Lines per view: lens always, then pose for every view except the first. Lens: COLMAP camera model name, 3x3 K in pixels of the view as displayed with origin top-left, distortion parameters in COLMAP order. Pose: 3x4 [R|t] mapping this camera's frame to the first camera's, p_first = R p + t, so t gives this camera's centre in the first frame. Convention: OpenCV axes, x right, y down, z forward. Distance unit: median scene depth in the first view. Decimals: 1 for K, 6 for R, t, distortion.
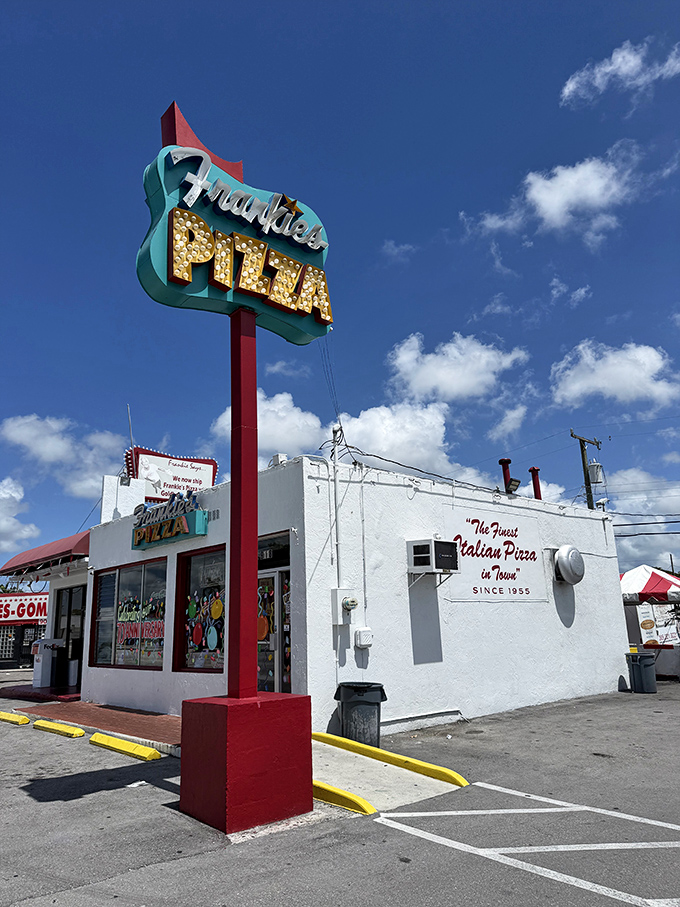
lens RADIAL K [[632.8, 0, 340.0], [0, 632.8, 453.5], [0, 0, 1]] dist [-0.000332, -0.000938]
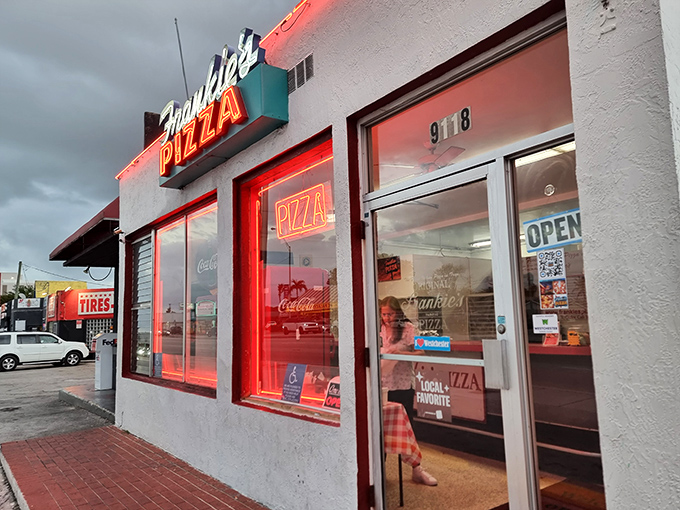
lens RADIAL K [[481.4, 0, 340.0], [0, 481.4, 255.0], [0, 0, 1]] dist [0.001507, 0.000332]
pose [[0.994396, -0.007101, -0.105484, -0.130450], [0.020764, 0.991427, 0.129001, 0.170110], [0.103663, -0.130468, 0.986018, 0.620051]]
